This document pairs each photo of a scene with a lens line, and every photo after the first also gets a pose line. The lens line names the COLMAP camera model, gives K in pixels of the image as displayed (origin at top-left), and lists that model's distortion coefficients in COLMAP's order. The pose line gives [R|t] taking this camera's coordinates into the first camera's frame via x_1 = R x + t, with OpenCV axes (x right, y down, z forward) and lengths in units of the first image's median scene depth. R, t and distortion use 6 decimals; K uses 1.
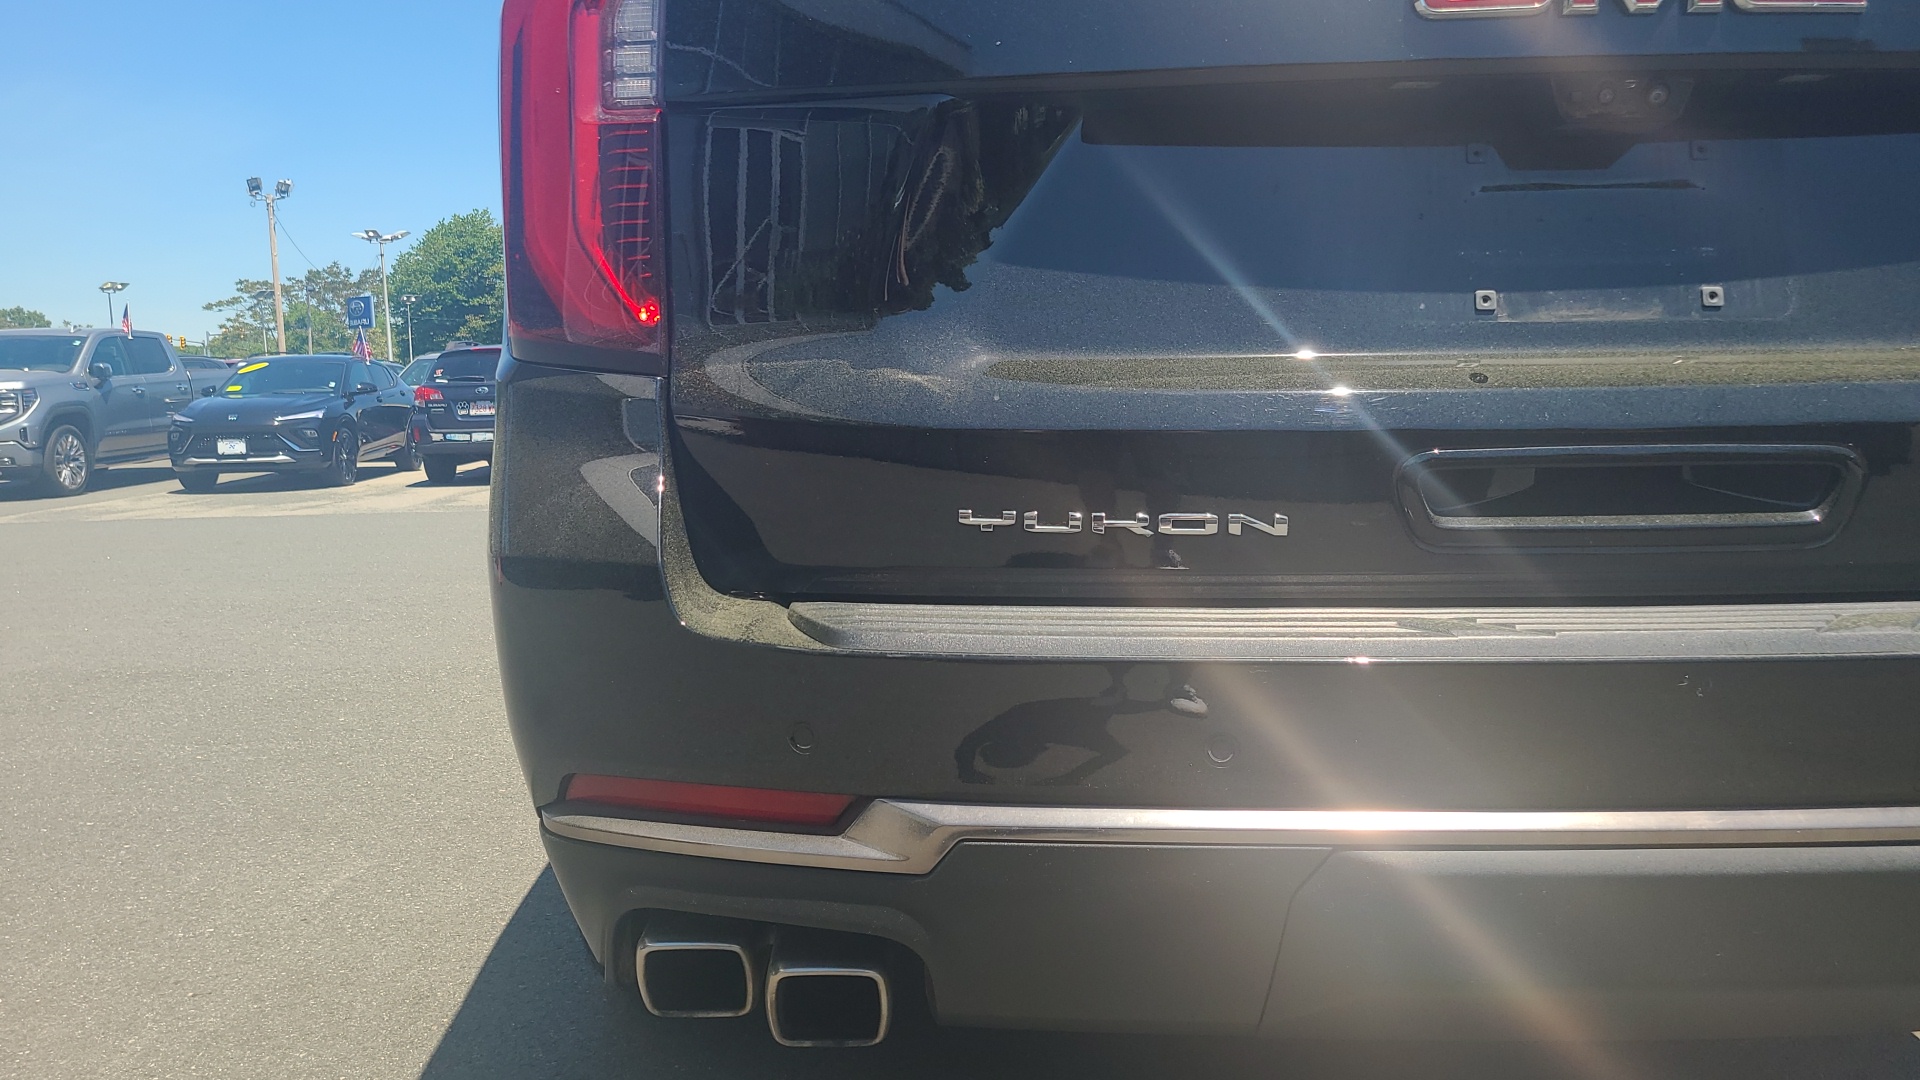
lens RADIAL K [[1433.5, 0, 934.2], [0, 1433.5, 532.6], [0, 0, 1]] dist [0.033451, -0.009862]
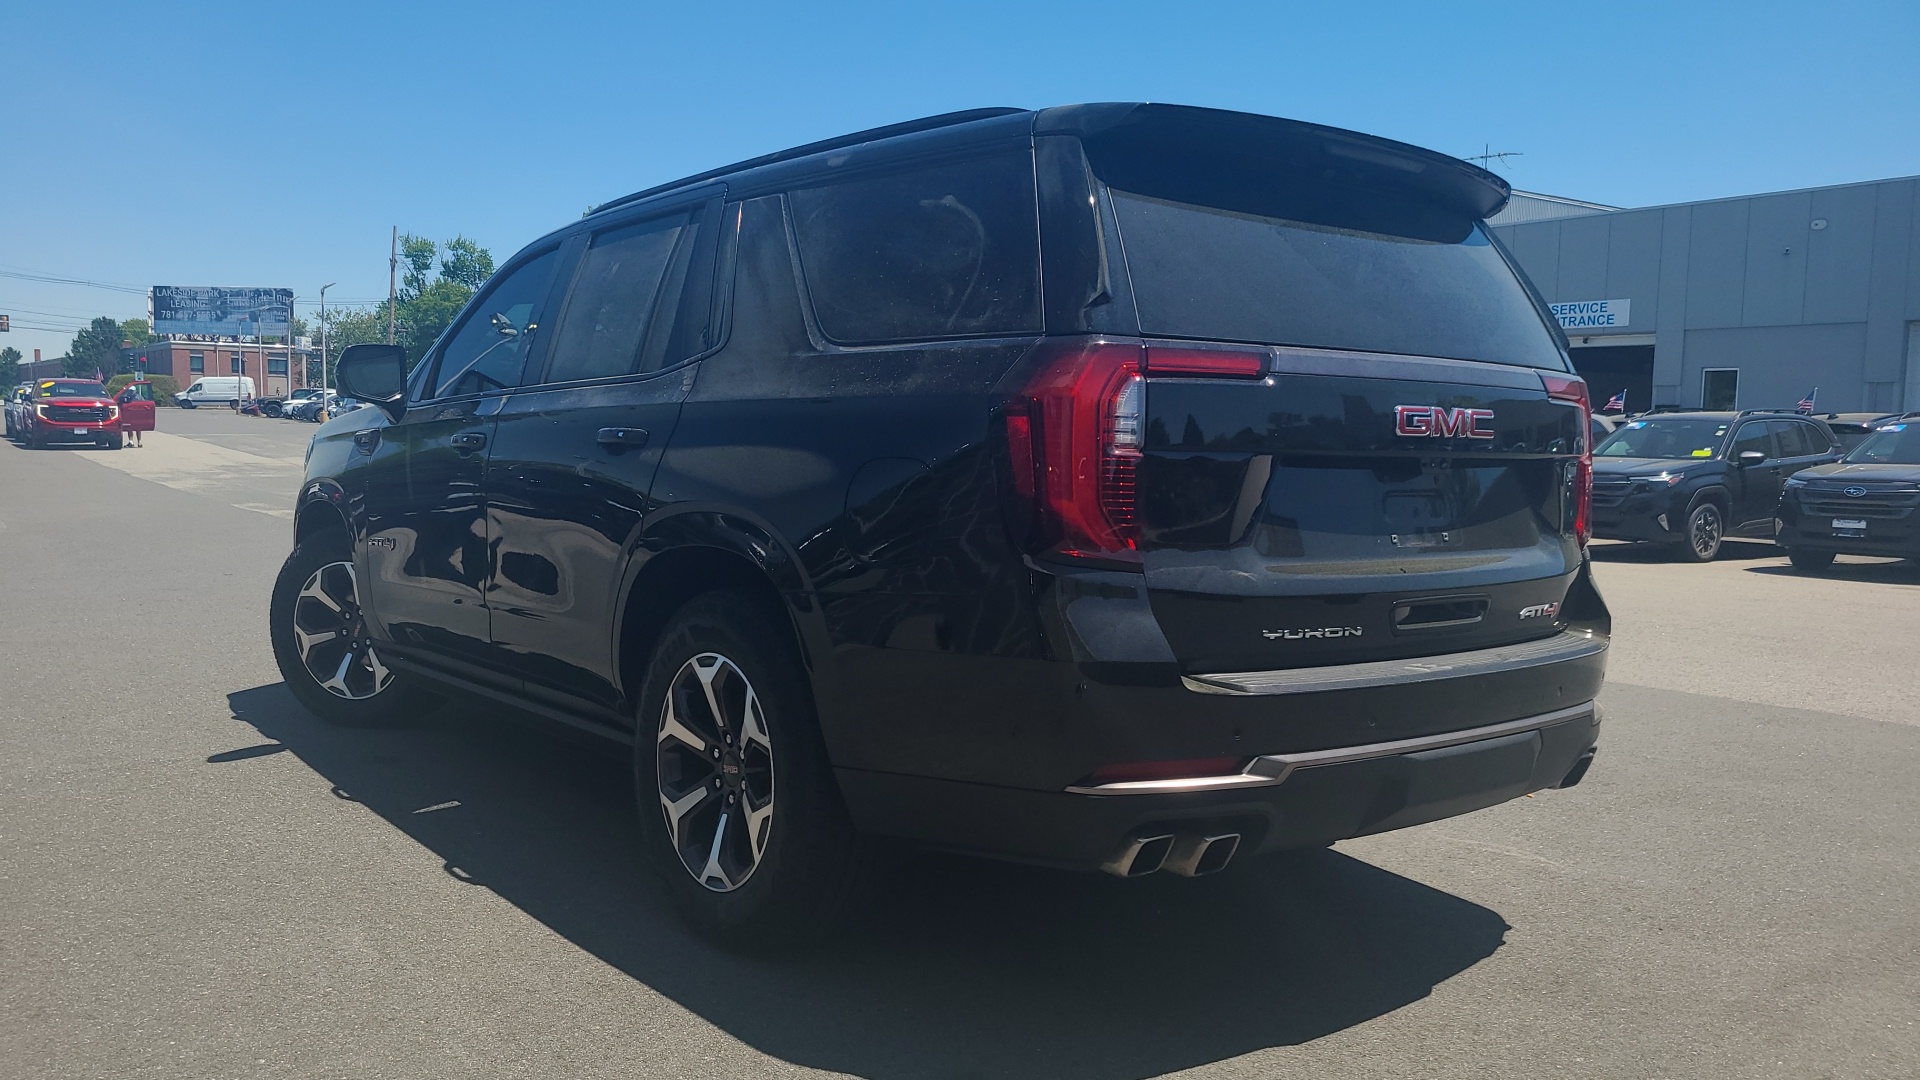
lens RADIAL K [[1433.5, 0, 934.2], [0, 1433.5, 532.6], [0, 0, 1]] dist [0.033451, -0.009862]
pose [[0.806634, -0.006579, 0.591015, -0.134450], [0.023355, 0.999512, -0.020750, -0.010439], [-0.590590, 0.030541, 0.806393, -0.043246]]
